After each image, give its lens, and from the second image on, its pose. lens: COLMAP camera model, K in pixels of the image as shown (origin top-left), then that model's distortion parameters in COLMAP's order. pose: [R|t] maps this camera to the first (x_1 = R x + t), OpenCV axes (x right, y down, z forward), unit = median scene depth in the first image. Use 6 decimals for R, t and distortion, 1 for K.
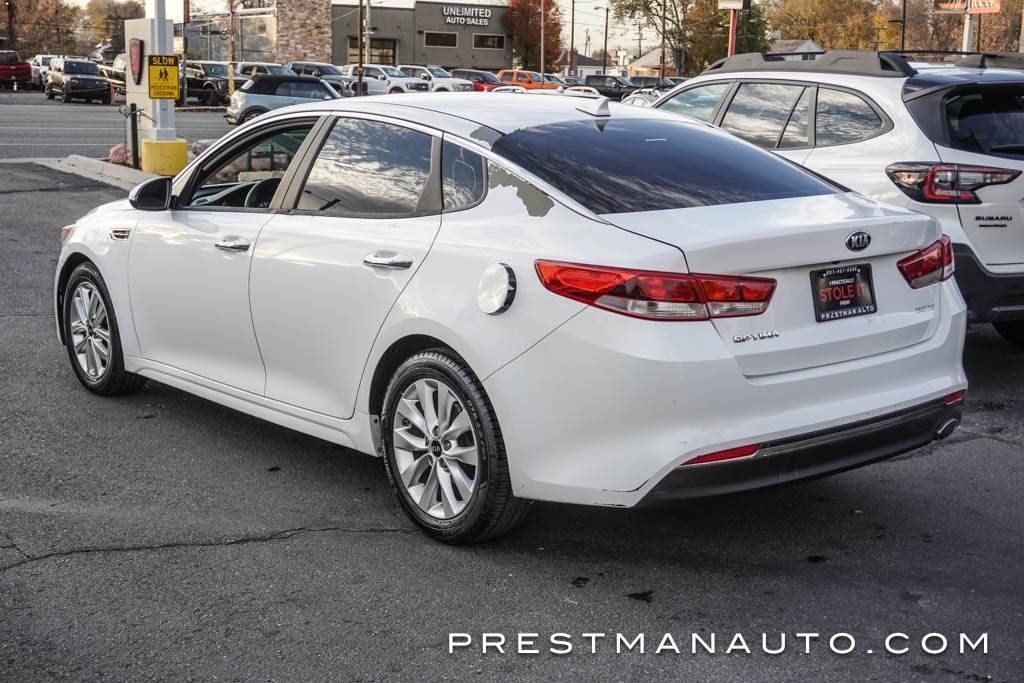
lens RADIAL K [[1393.0, 0, 512.7], [0, 1393.0, 331.6], [0, 0, 1]] dist [0.009052, 0.000000]
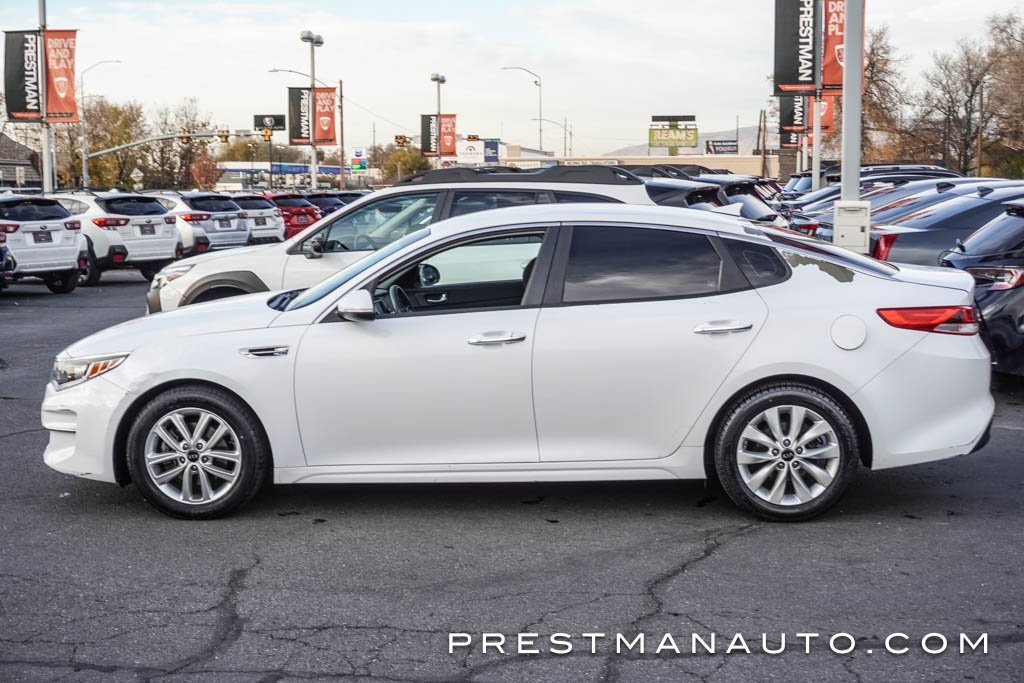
lens RADIAL K [[1393.0, 0, 514.1], [0, 1393.0, 344.0], [0, 0, 1]] dist [0.009052, 0.000000]
pose [[0.679572, -0.100824, 0.726647, -1.368108], [0.146213, 0.989253, 0.000520, -0.073636], [-0.718890, 0.105892, 0.687011, 0.251121]]
